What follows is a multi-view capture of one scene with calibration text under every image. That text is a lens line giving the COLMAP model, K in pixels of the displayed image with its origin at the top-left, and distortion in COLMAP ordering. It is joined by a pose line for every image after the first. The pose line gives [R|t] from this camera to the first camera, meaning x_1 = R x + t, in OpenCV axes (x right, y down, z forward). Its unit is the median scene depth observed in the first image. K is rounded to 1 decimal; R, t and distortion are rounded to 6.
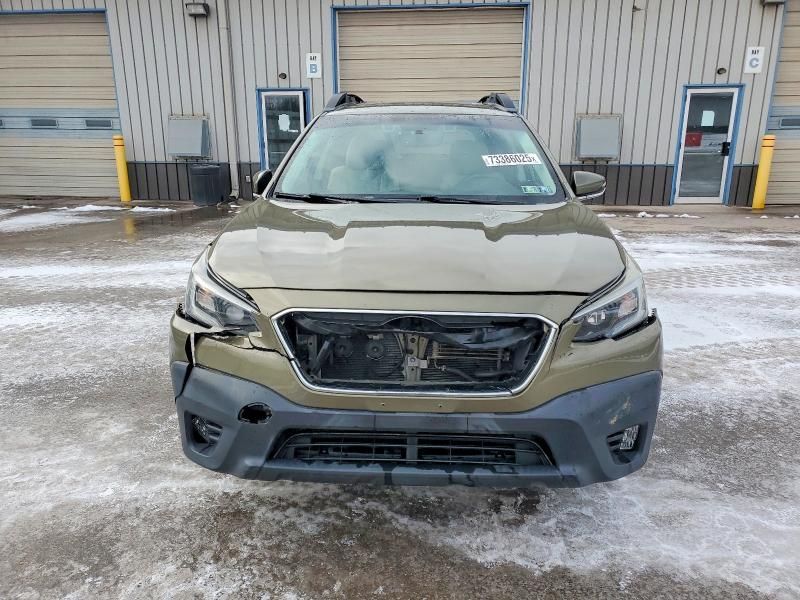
lens RADIAL K [[617.9, 0, 416.2], [0, 617.9, 300.7], [0, 0, 1]] dist [0.016505, 0.008308]
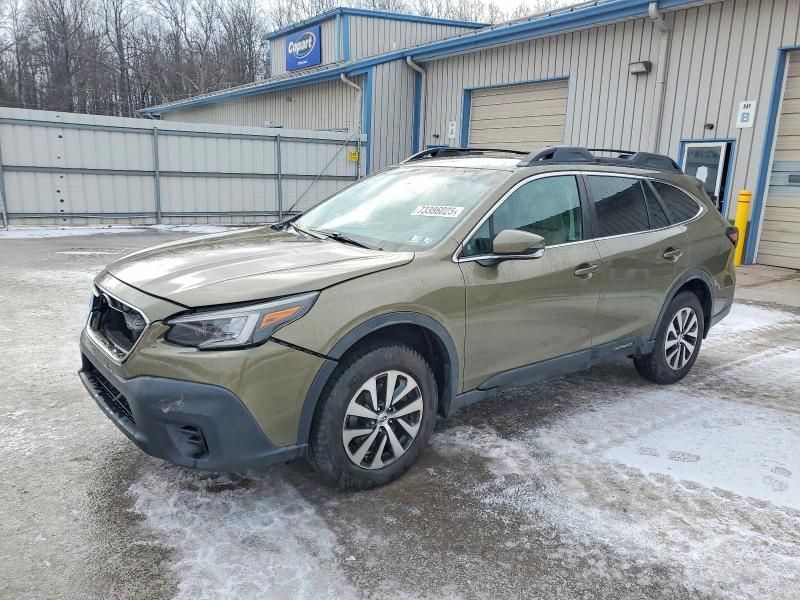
lens RADIAL K [[617.9, 0, 416.2], [0, 617.9, 300.7], [0, 0, 1]] dist [0.016505, 0.008308]
pose [[0.667985, 0.175896, -0.723088, 0.222472], [-0.229252, 0.973048, 0.024919, -0.025049], [0.707983, 0.149124, 0.690306, 0.067917]]
